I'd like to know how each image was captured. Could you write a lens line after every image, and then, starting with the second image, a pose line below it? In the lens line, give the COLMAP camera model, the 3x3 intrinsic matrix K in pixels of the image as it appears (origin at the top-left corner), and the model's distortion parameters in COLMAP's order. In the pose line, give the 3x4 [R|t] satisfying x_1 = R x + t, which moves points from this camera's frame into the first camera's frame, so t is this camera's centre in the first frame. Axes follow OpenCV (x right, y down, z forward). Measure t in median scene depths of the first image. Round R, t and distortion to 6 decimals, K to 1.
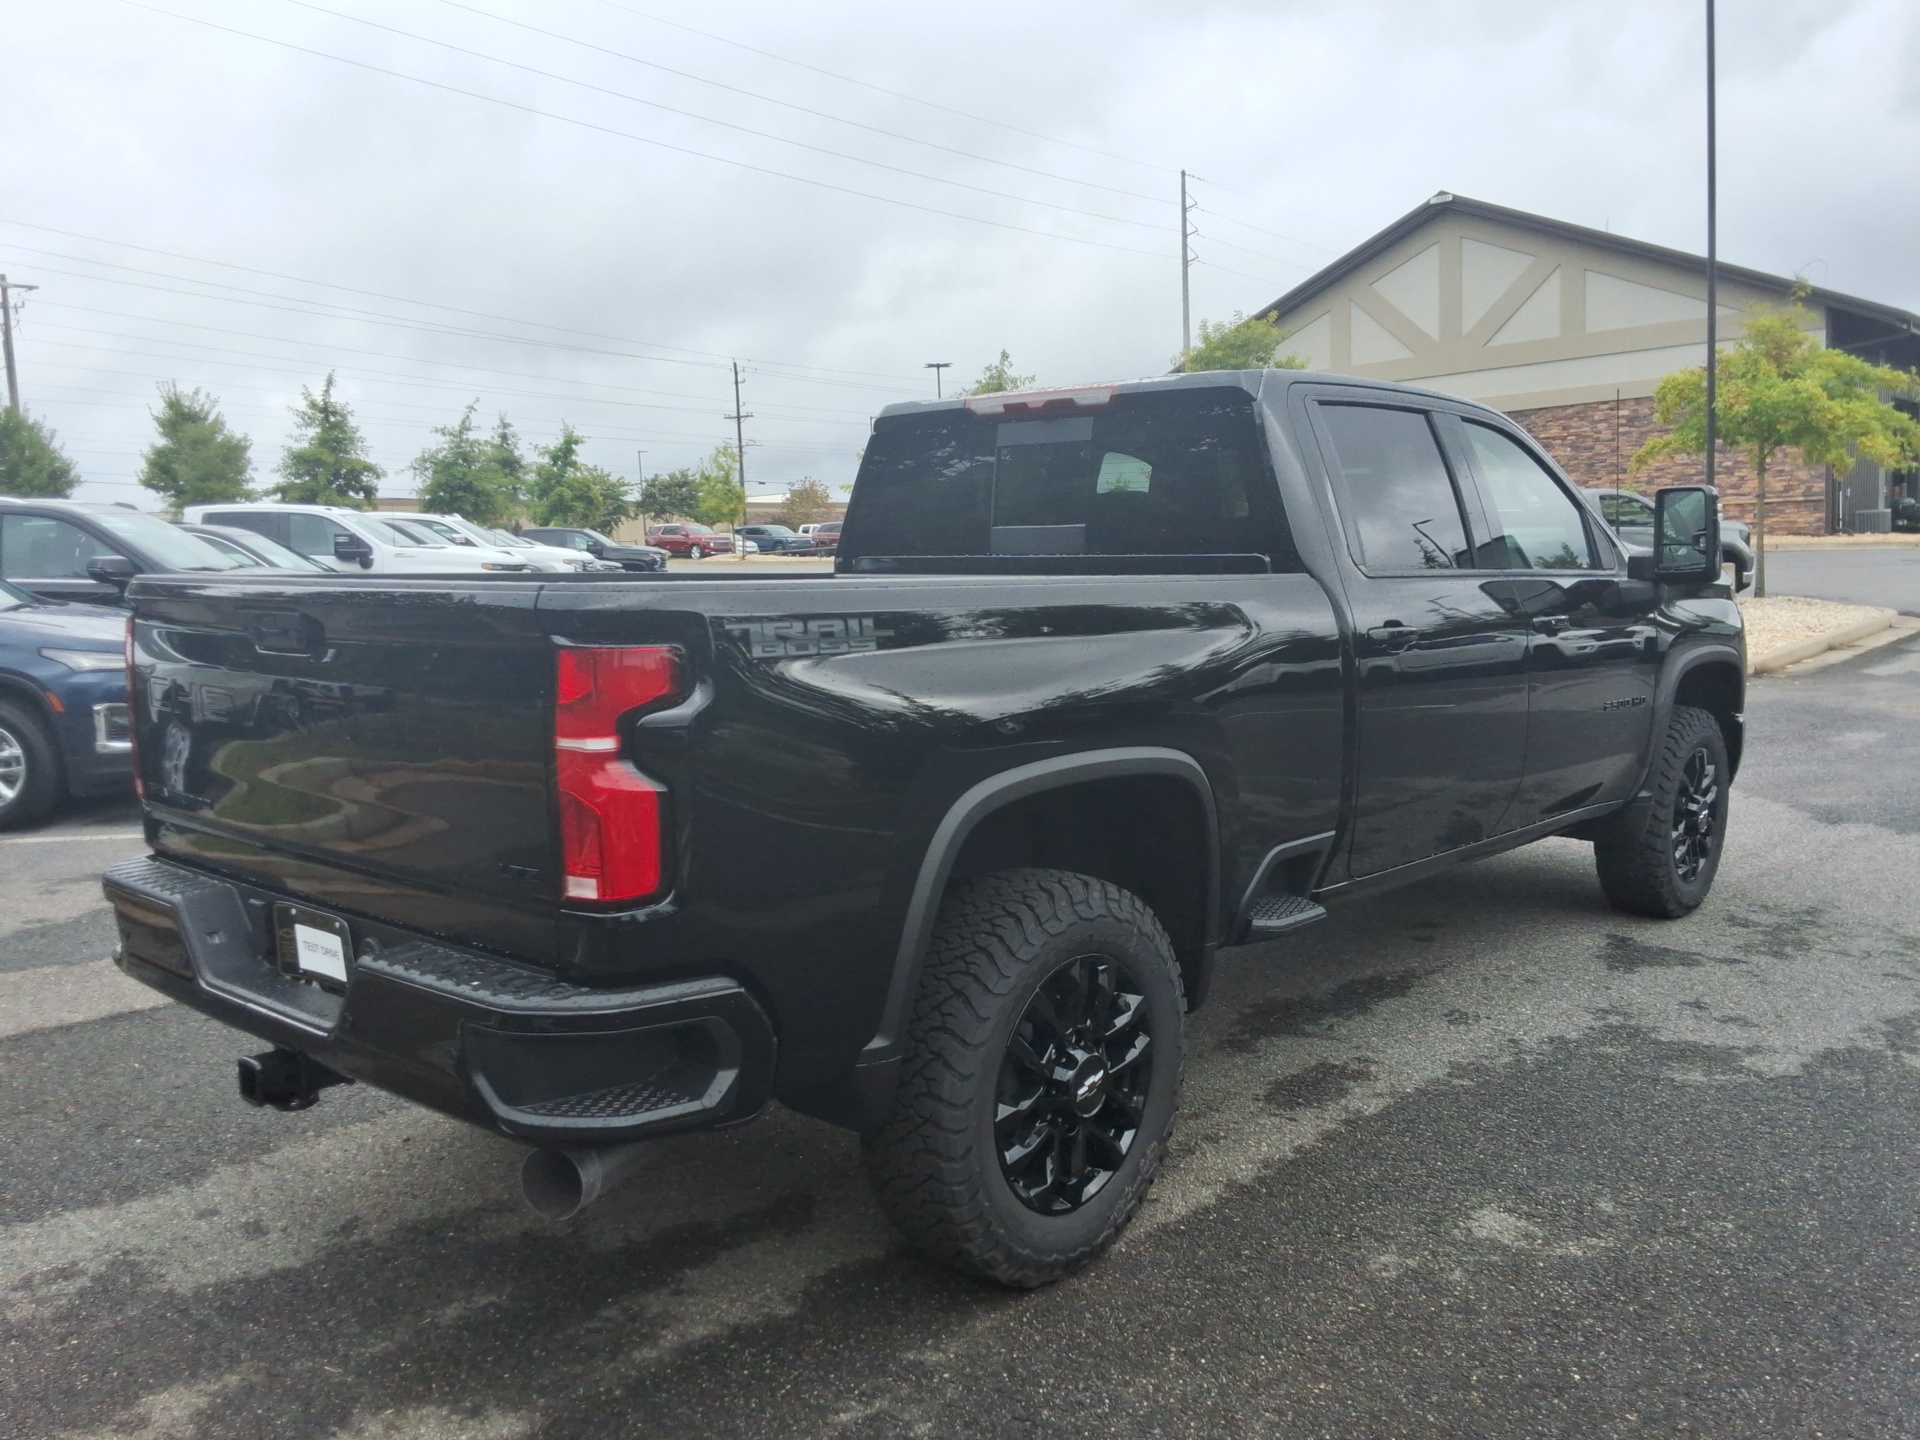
lens RADIAL K [[1548.8, 0, 966.0], [0, 1548.8, 737.0], [0, 0, 1]] dist [0.134122, -0.222119]
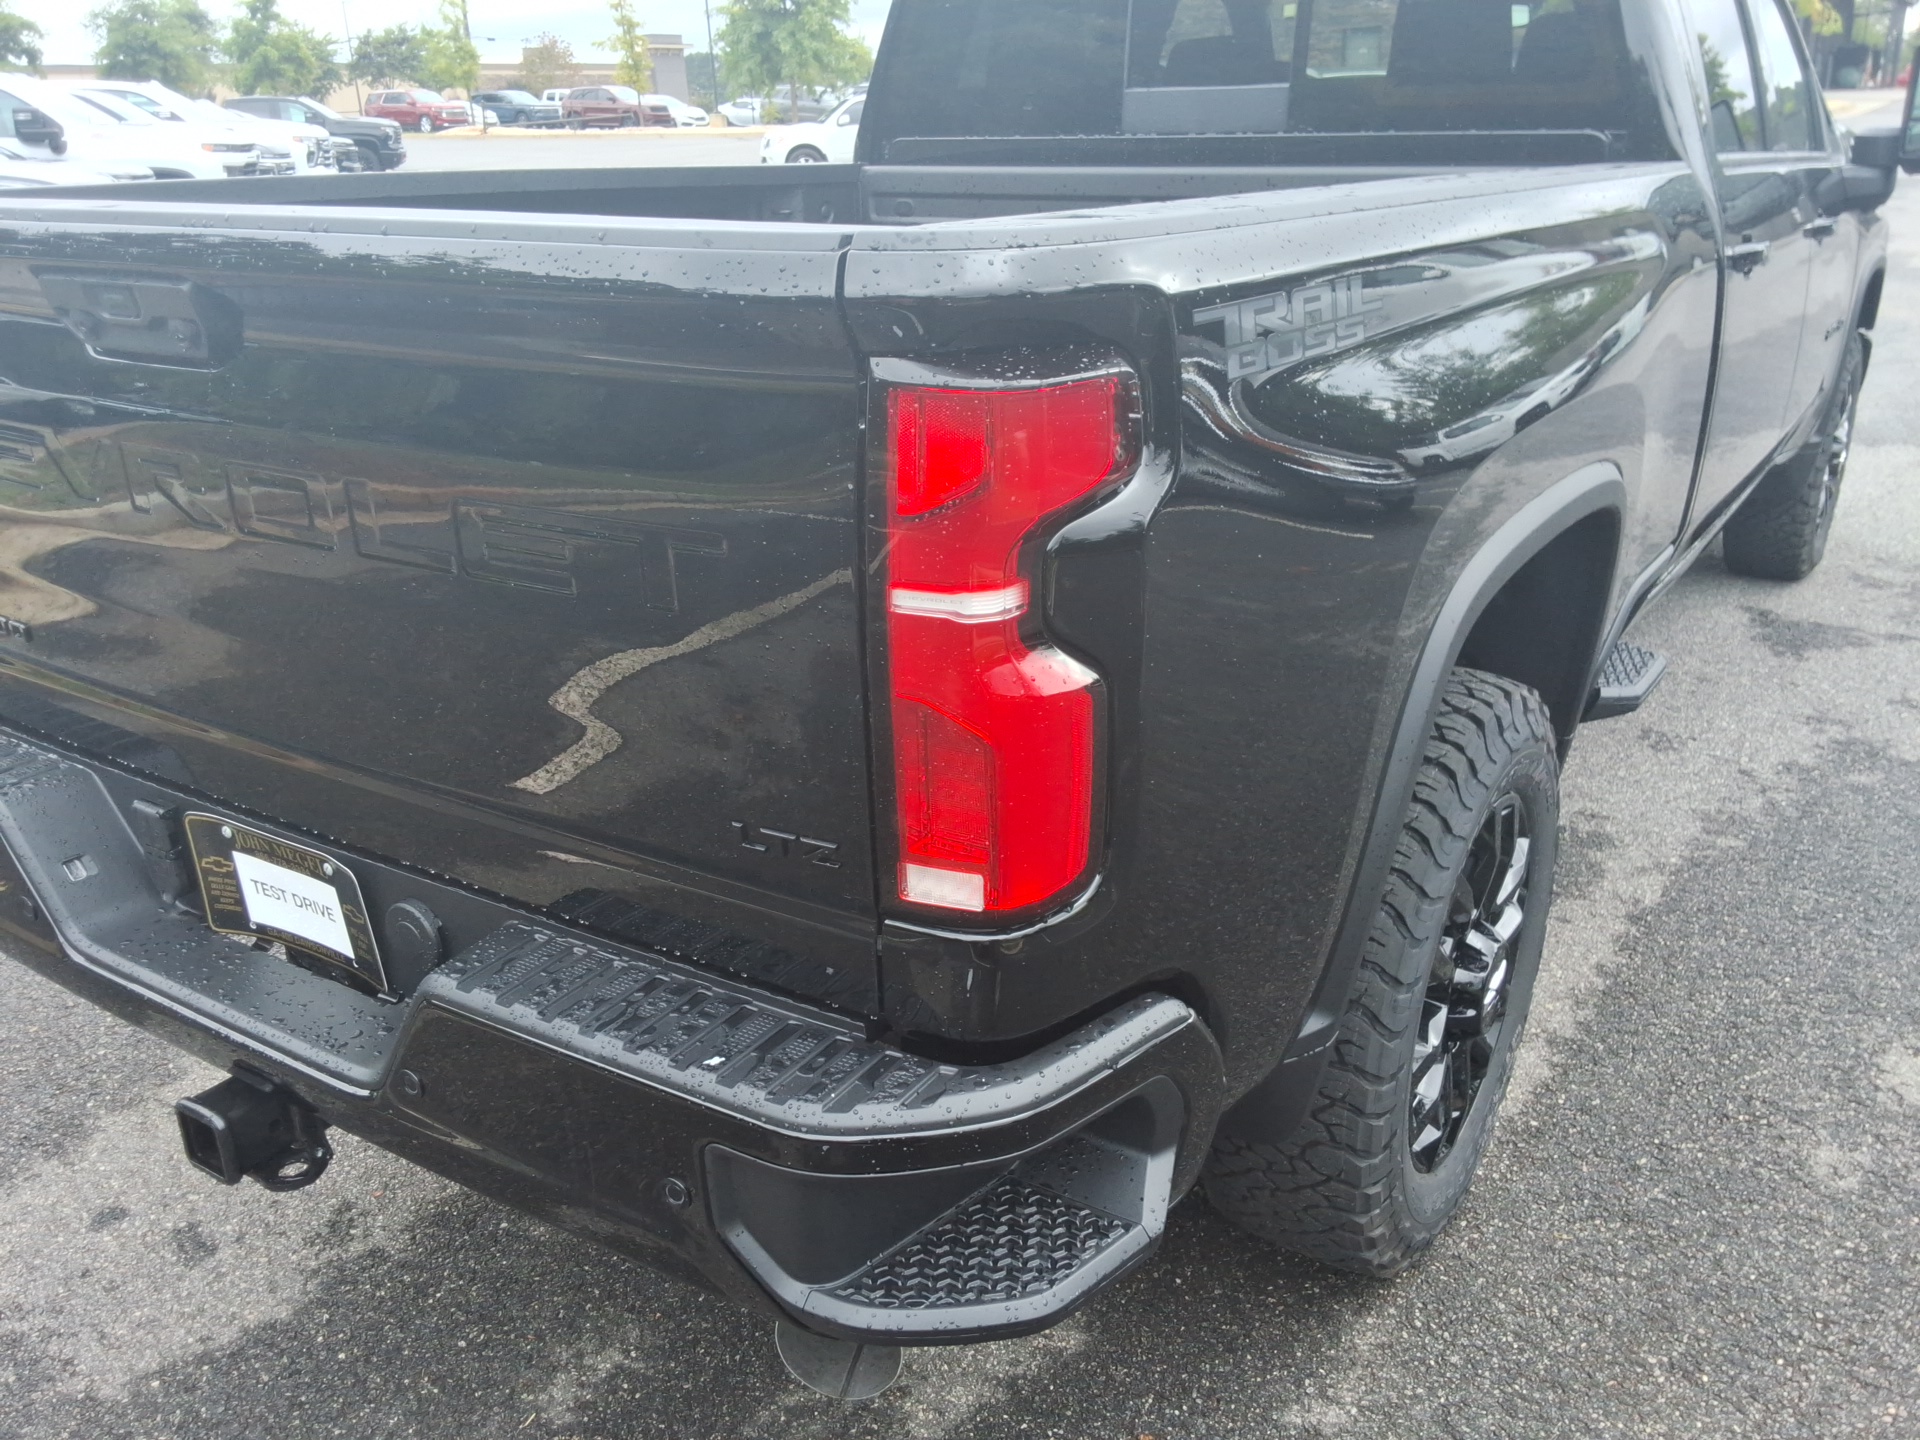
lens RADIAL K [[1566.5, 0, 960.0], [0, 1566.5, 720.0], [0, 0, 1]] dist [0.085900, -0.141719]
pose [[0.989777, -0.055968, 0.131186, -0.037273], [0.022776, 0.970009, 0.242000, -0.009020], [-0.140796, -0.236538, 0.961367, 0.066581]]
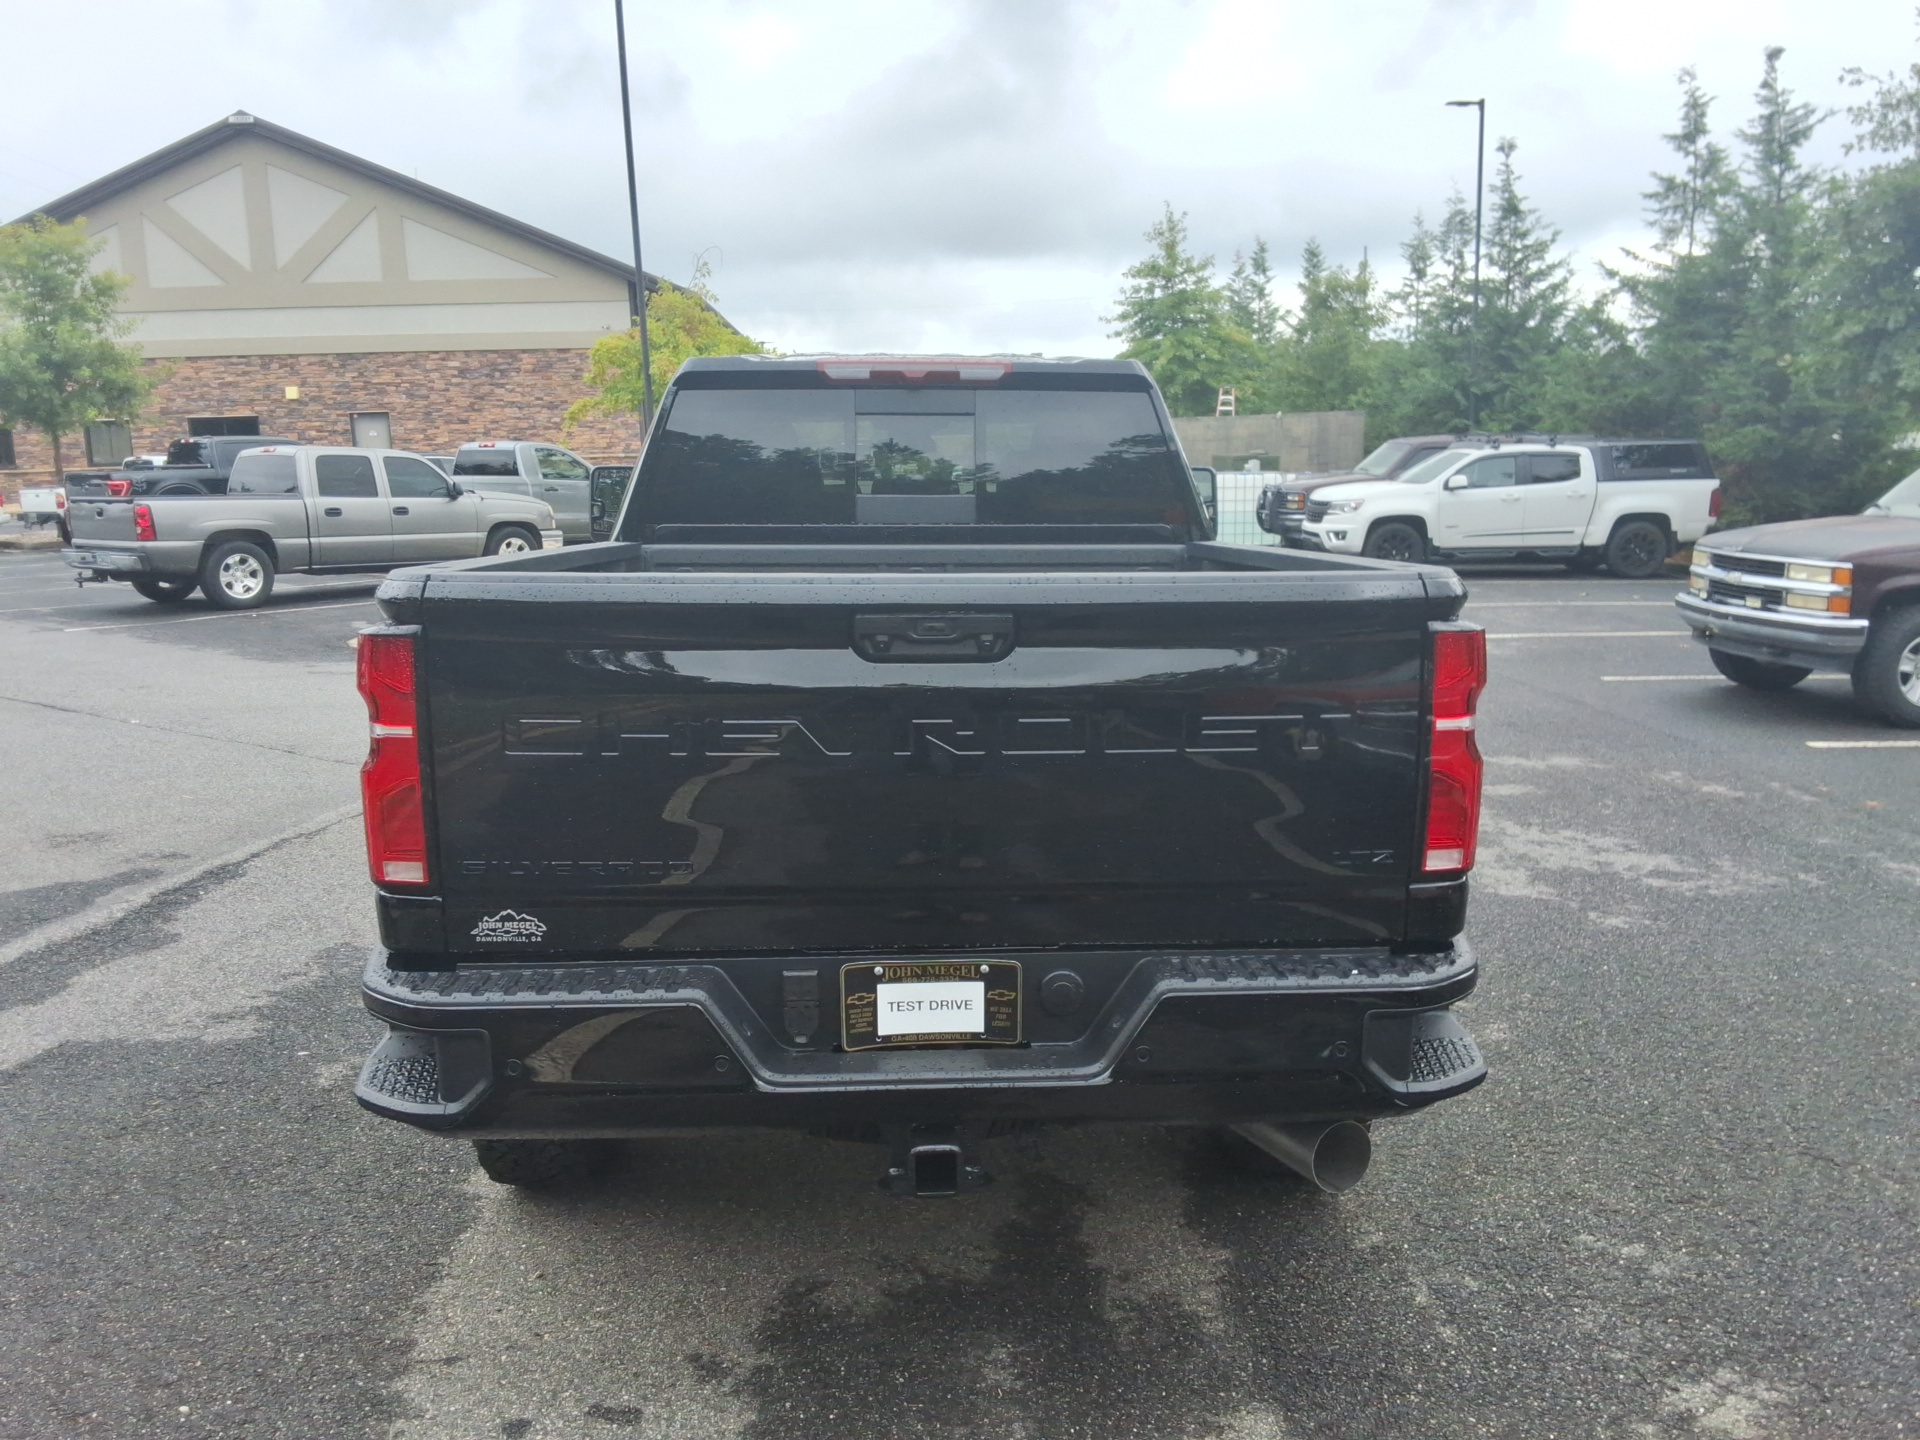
lens RADIAL K [[1555.1, 0, 973.9], [0, 1555.1, 737.9], [0, 0, 1]] dist [0.133404, -0.201841]
pose [[0.713617, -0.101914, 0.693083, -0.147776], [0.078120, 0.994767, 0.065841, -0.009818], [-0.696167, 0.007158, 0.717844, 0.056526]]
